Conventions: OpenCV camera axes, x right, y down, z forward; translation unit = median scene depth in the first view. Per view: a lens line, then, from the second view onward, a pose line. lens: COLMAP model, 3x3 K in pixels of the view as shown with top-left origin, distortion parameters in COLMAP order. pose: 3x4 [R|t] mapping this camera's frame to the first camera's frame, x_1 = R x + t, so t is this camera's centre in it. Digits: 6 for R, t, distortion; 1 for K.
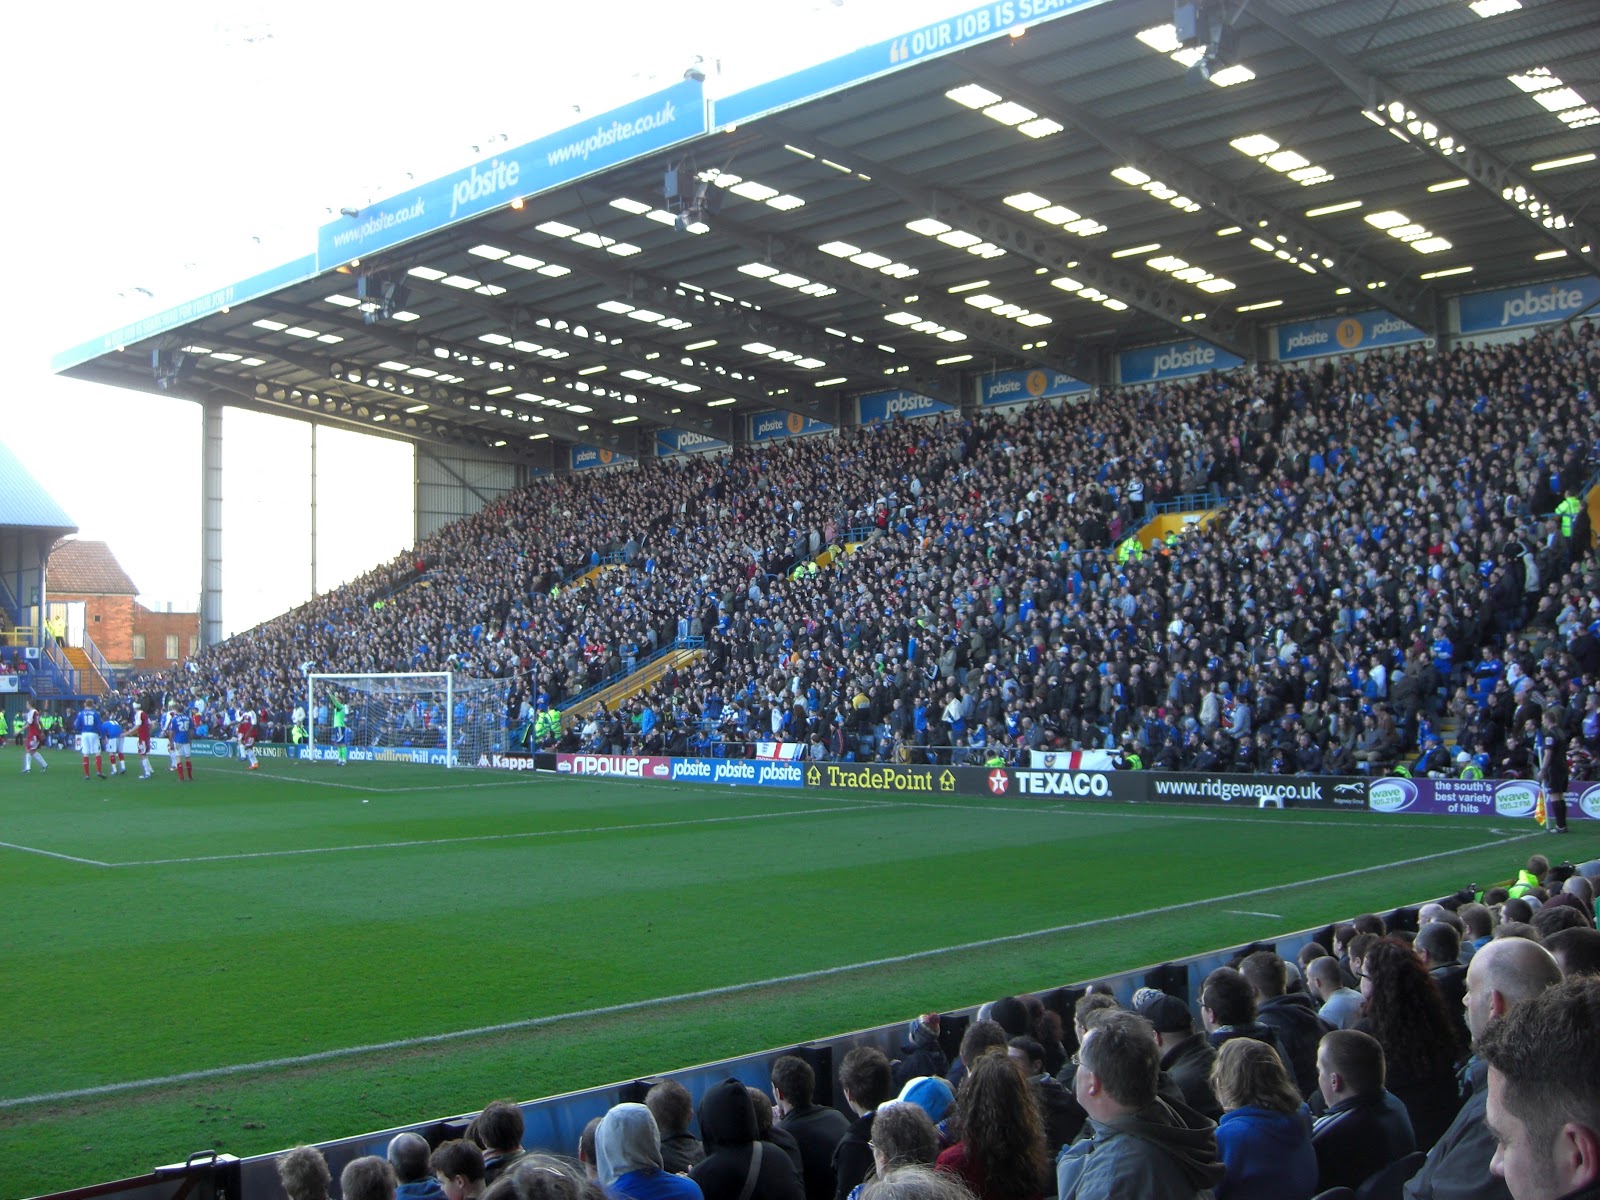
lens RADIAL K [[1840.5, 0, 805.4], [0, 1840.5, 597.0], [0, 0, 1]] dist [-0.068826, 0.000000]
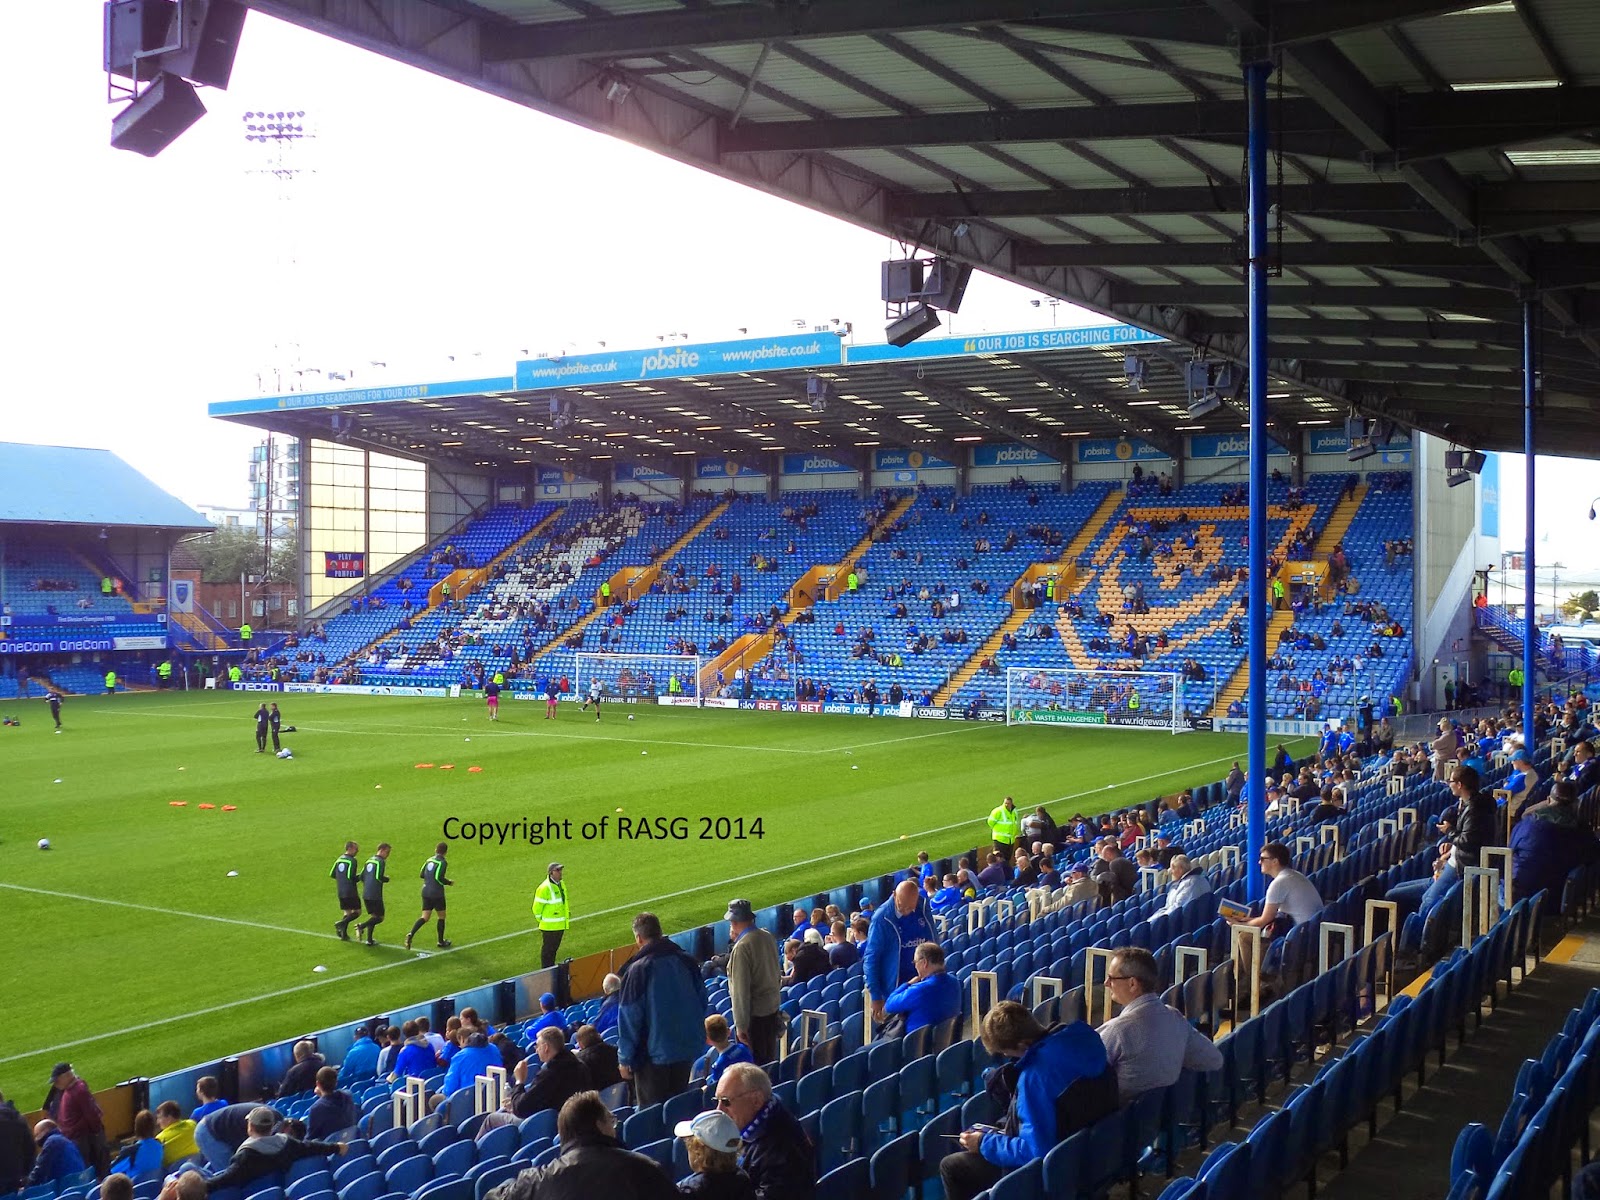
lens RADIAL K [[1840.5, 0, 795.7], [0, 1840.5, 604.1], [0, 0, 1]] dist [-0.068826, 0.000000]
pose [[0.974431, 0.017679, 0.223989, -0.301566], [-0.027712, 0.998745, 0.041727, -0.052528], [-0.222970, -0.046868, 0.973698, -0.473098]]
